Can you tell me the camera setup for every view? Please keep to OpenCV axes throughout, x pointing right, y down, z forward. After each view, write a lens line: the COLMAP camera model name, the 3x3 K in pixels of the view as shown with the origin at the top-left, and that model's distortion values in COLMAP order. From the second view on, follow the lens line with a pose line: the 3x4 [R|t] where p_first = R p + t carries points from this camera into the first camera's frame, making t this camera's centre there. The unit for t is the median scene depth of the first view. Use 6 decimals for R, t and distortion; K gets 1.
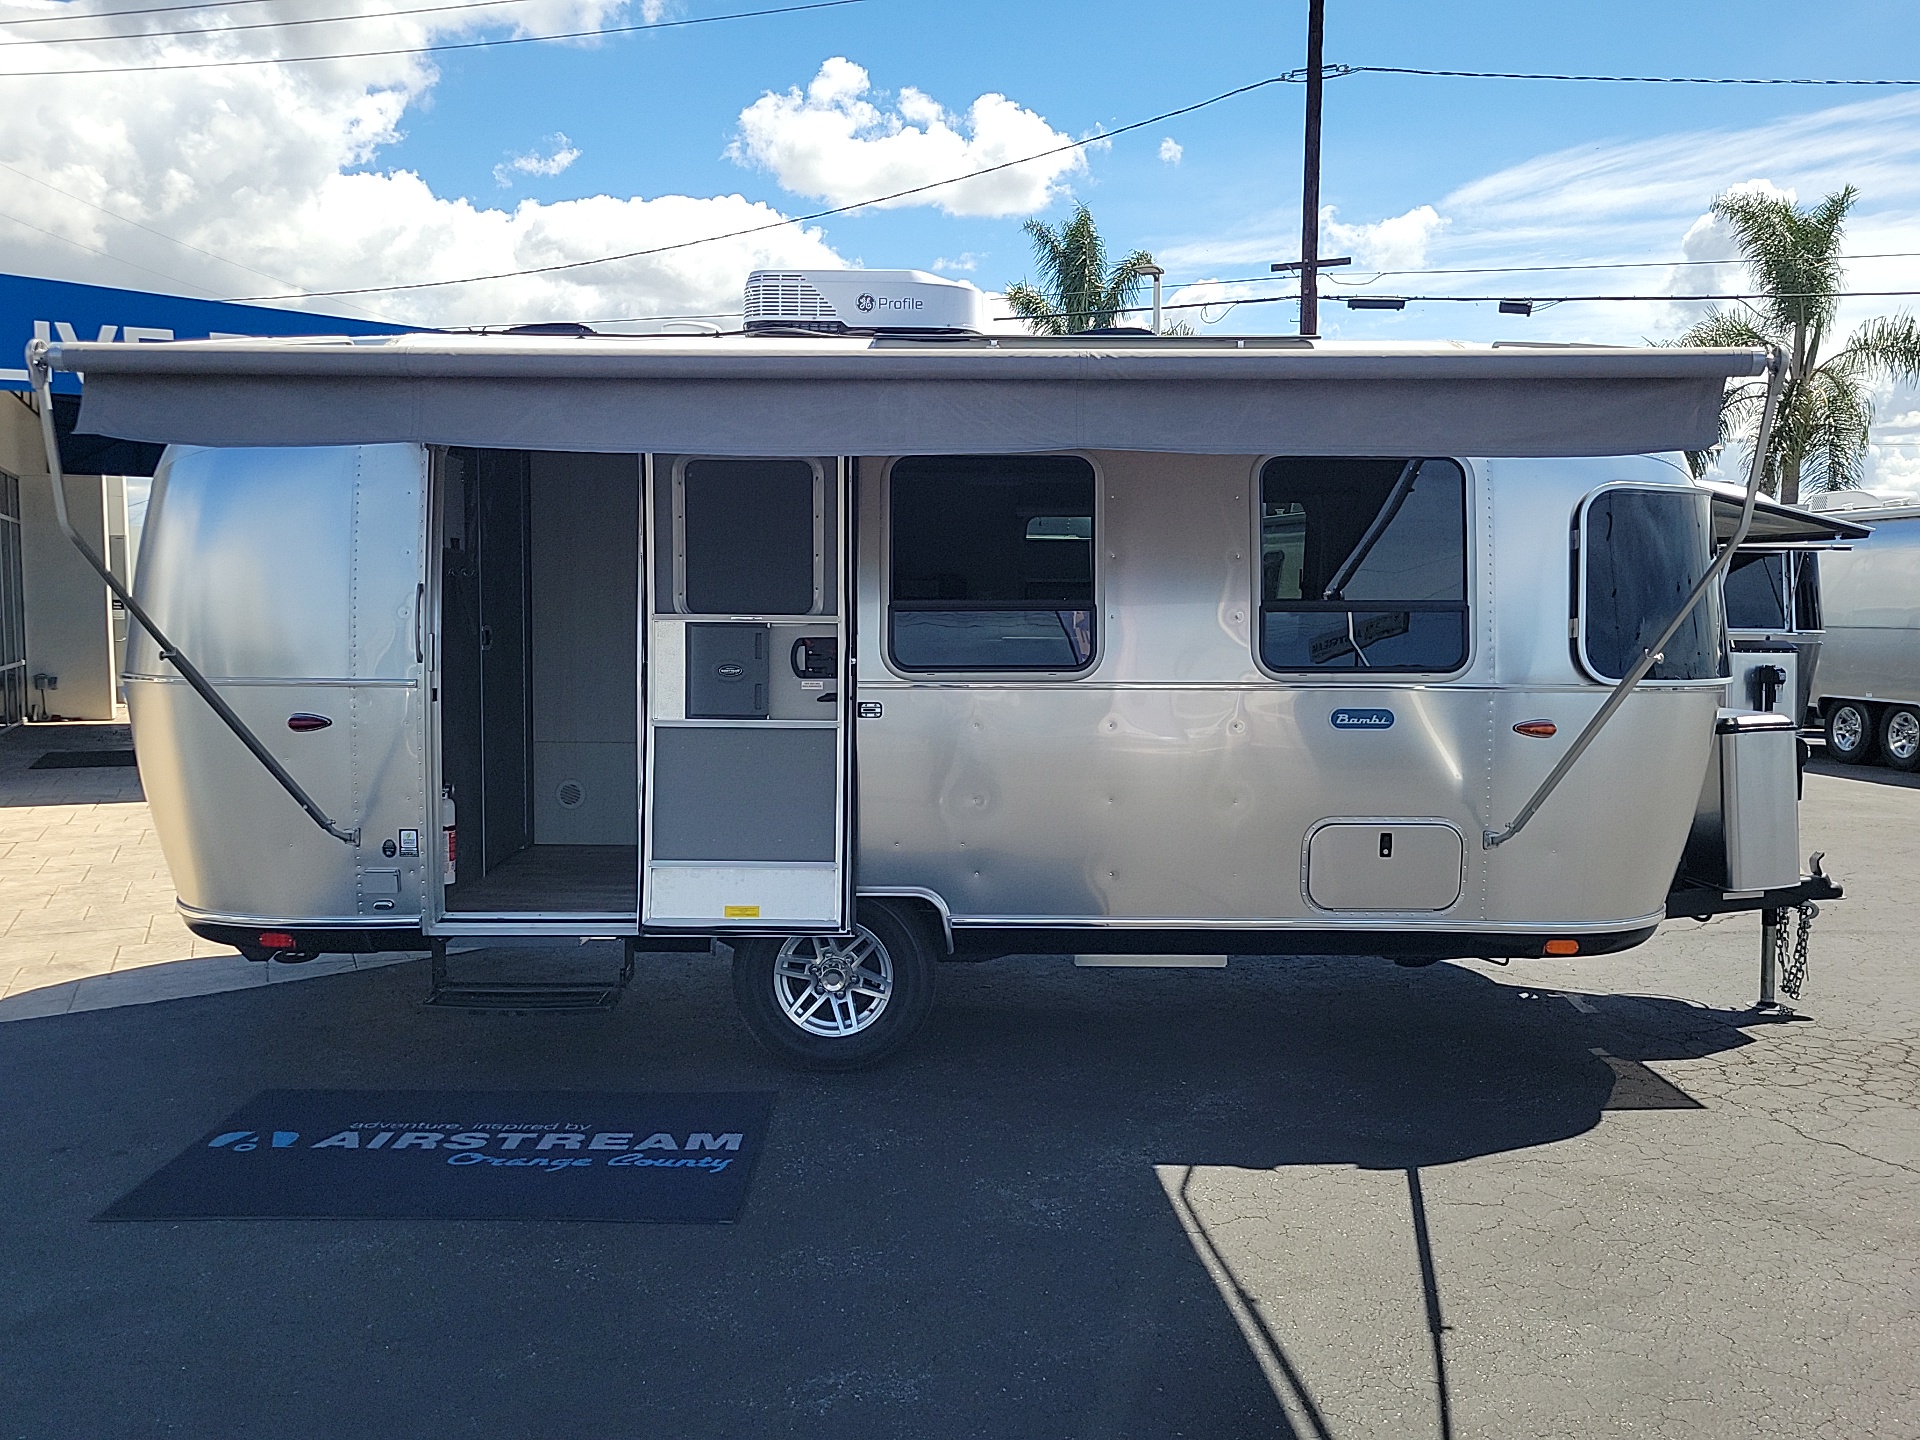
lens RADIAL K [[1685.2, 0, 960.0], [0, 1685.2, 720.0], [0, 0, 1]] dist [0.002413, 0.072132]
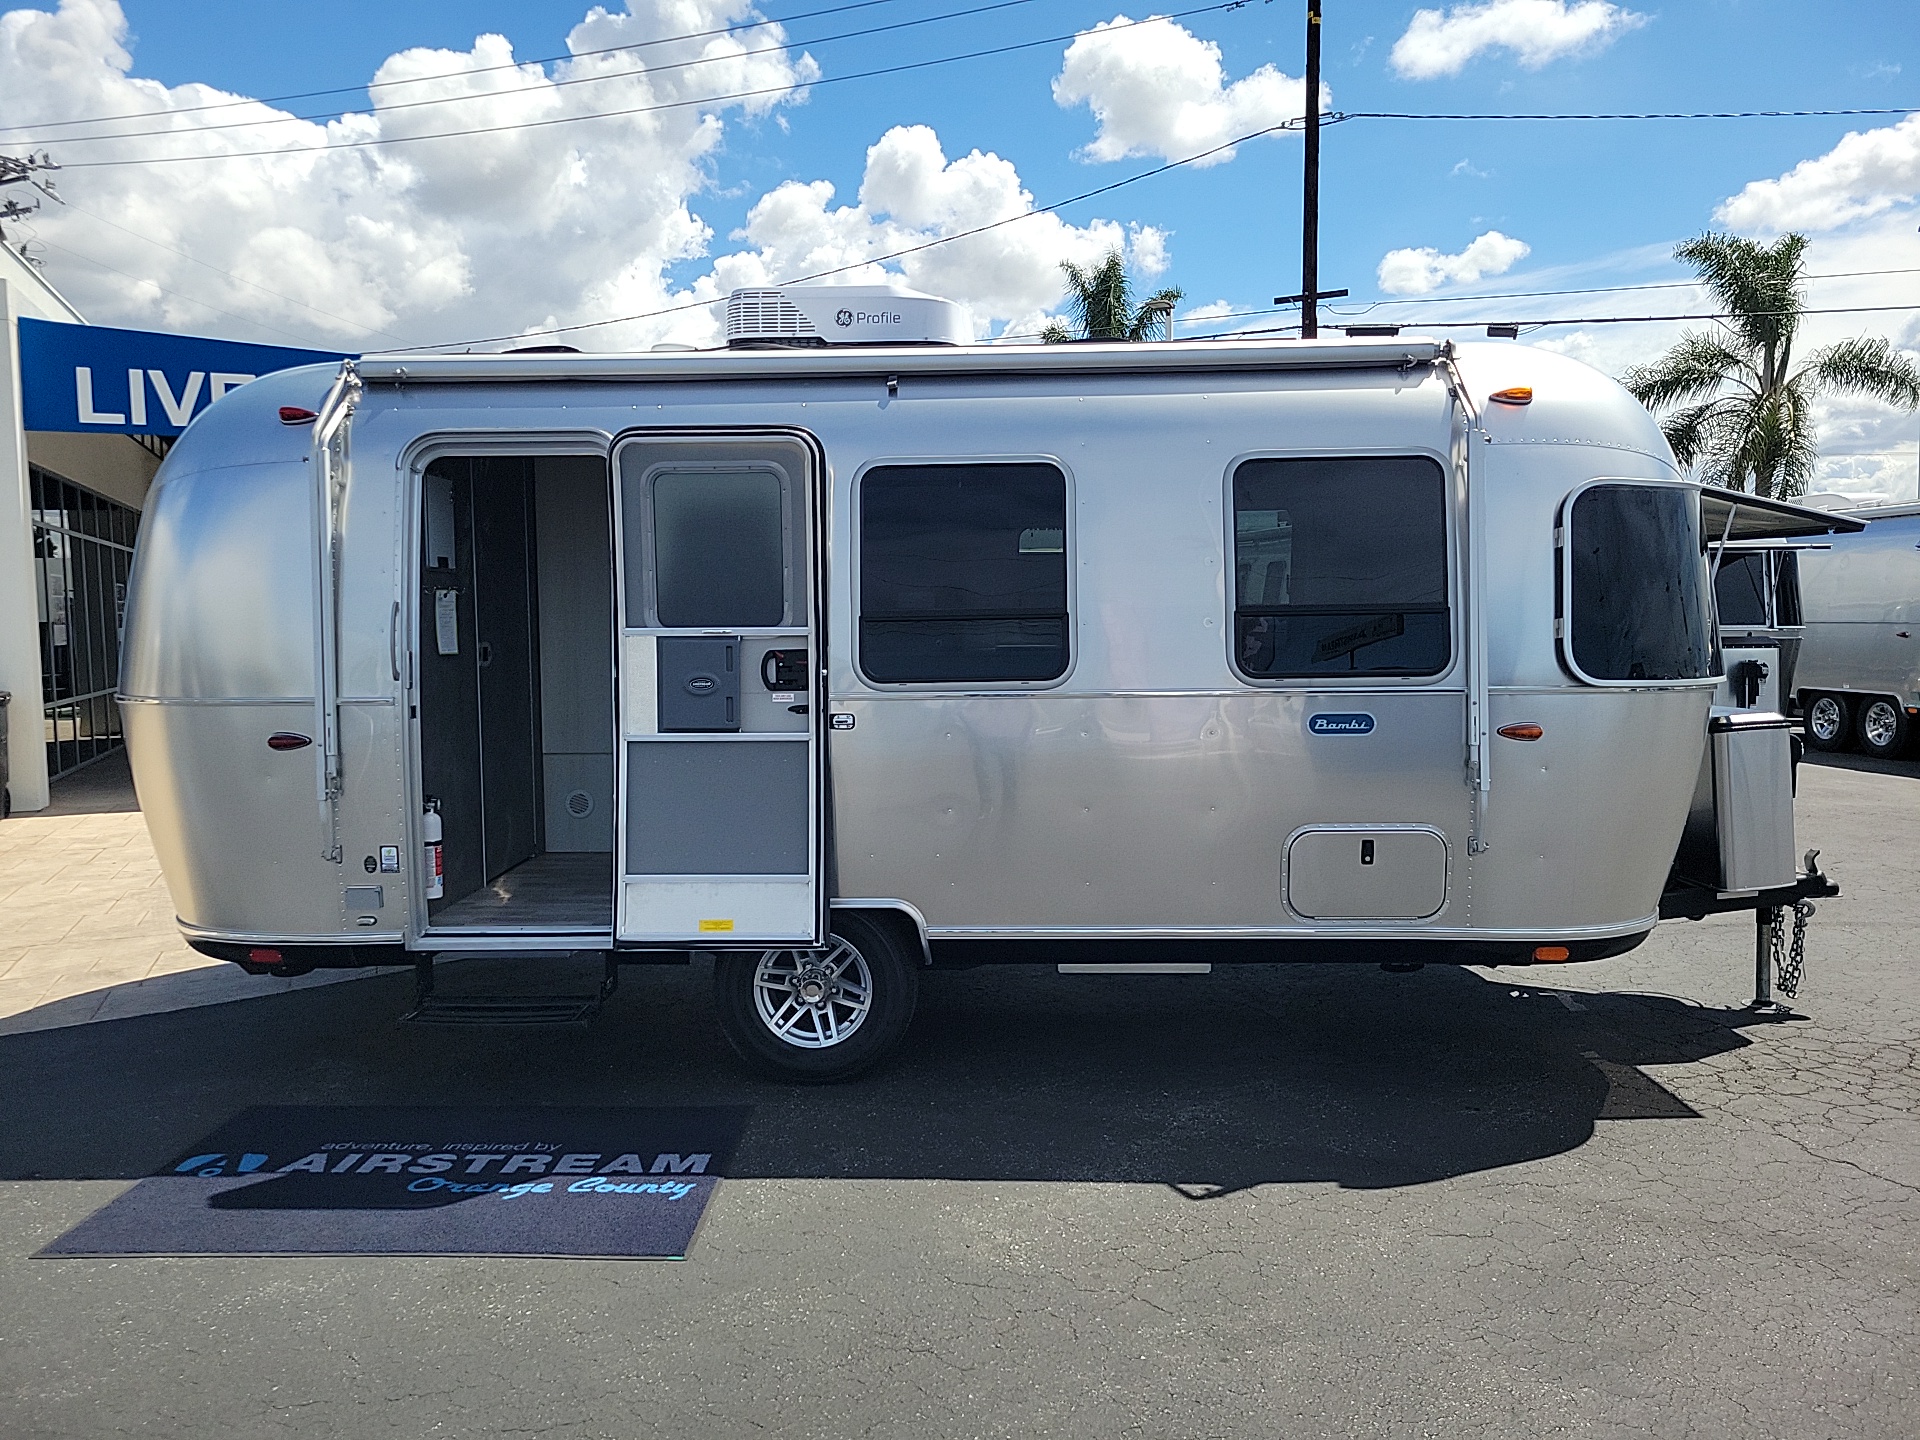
lens RADIAL K [[1484.6, 0, 955.0], [0, 1484.6, 713.9], [0, 0, 1]] dist [0.029566, -0.002538]
pose [[0.999169, -0.013640, -0.038421, 0.045169], [0.013558, 0.999905, -0.002408, -0.007248], [0.038450, 0.001885, 0.999259, 0.119489]]
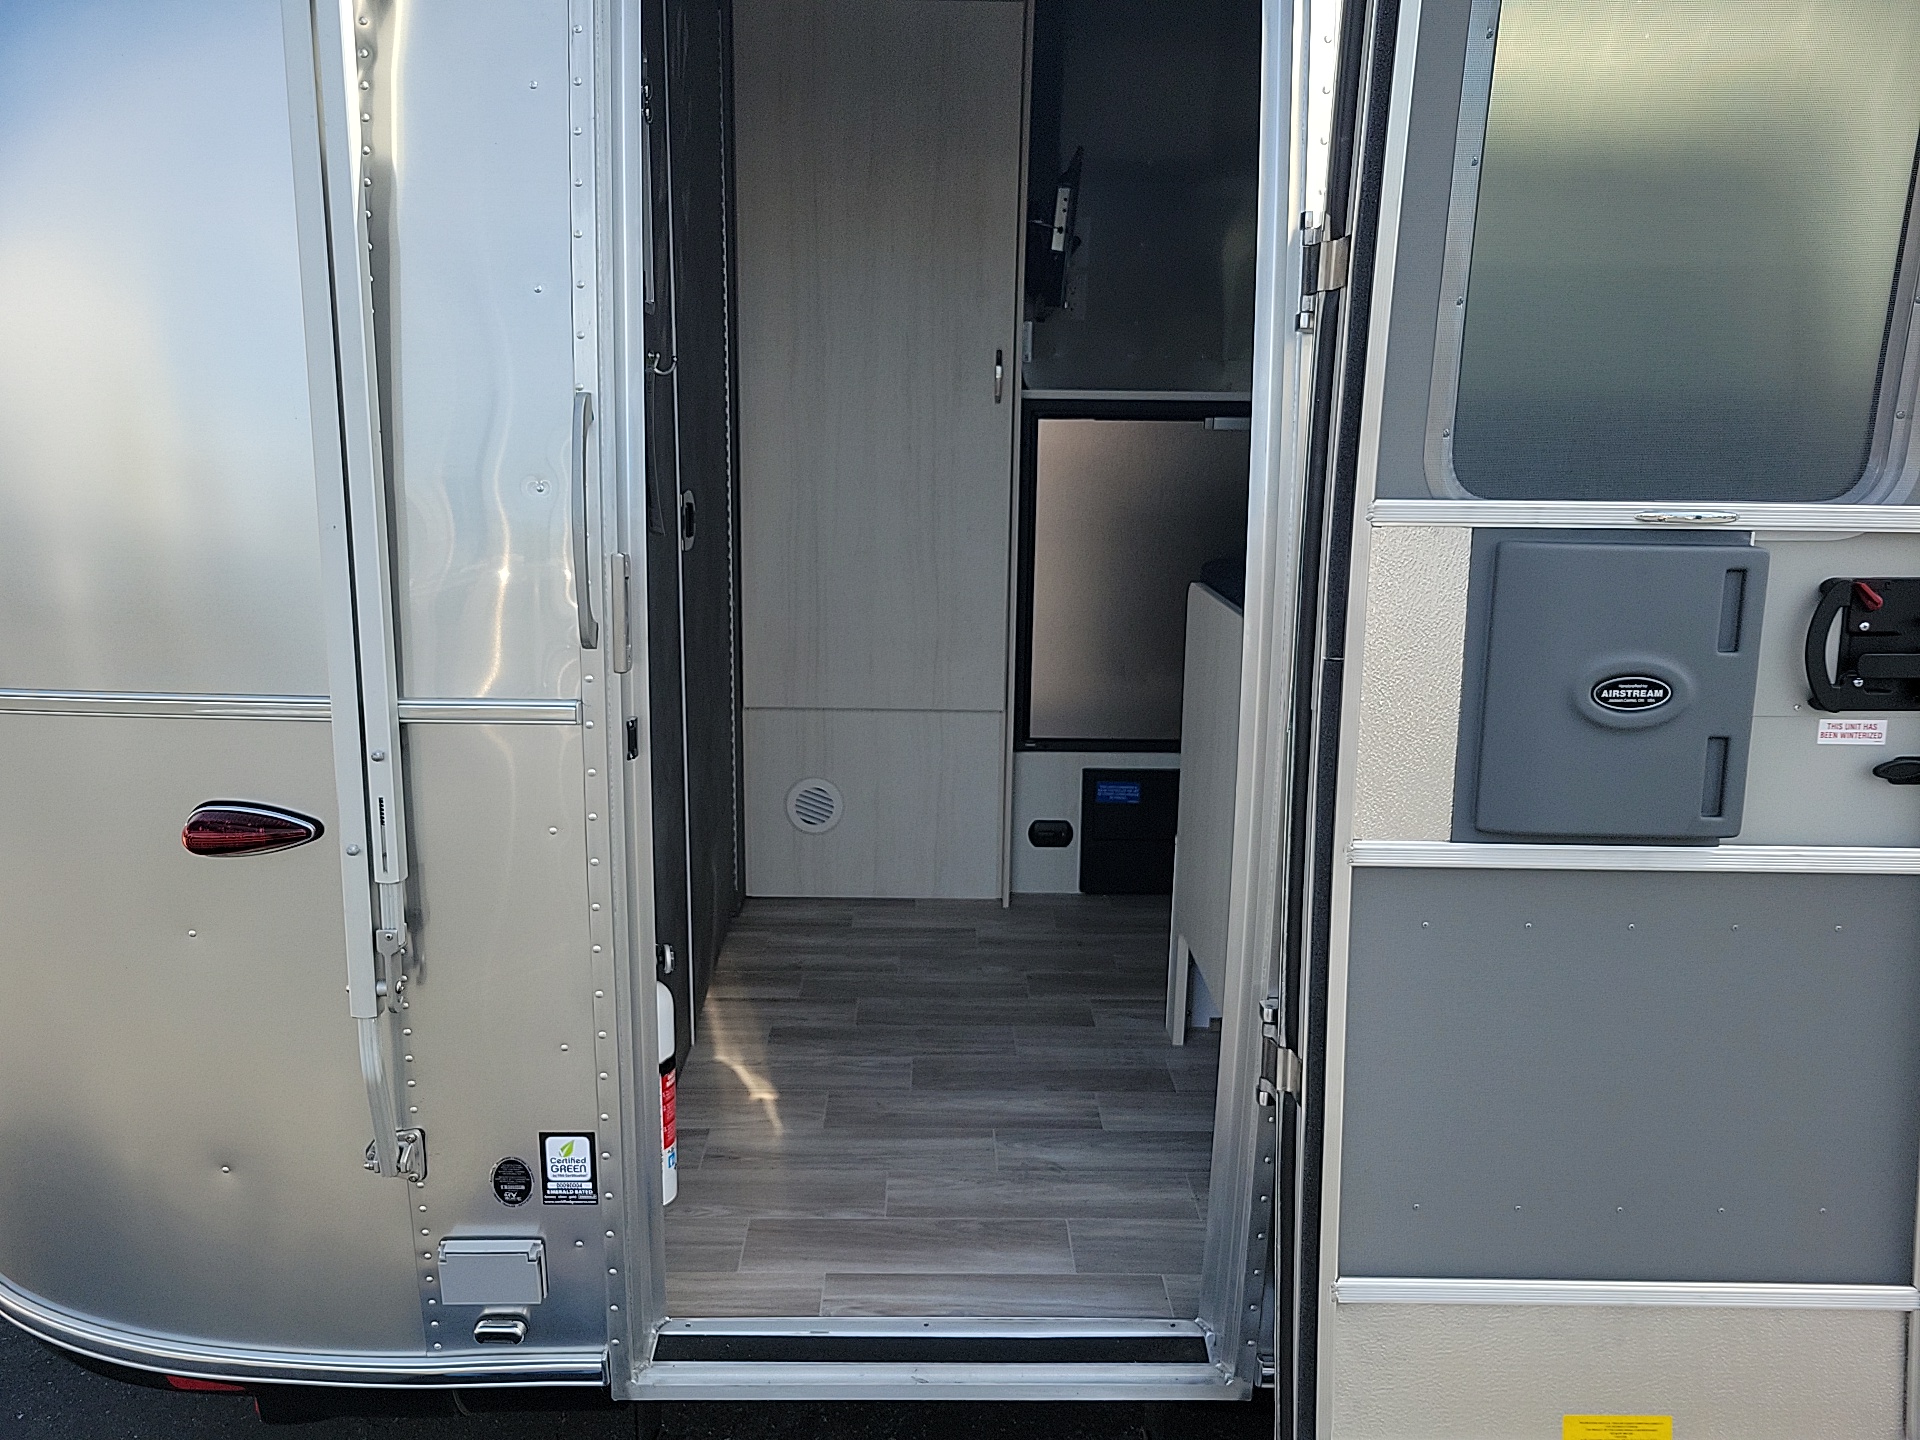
lens RADIAL K [[1484.6, 0, 955.0], [0, 1484.6, 713.9], [0, 0, 1]] dist [0.029566, -0.002538]
pose [[0.999814, -0.000328, 0.019286, -0.248057], [-0.002323, 0.990529, 0.137281, -0.058595], [-0.019148, -0.137301, 0.990344, 0.694141]]
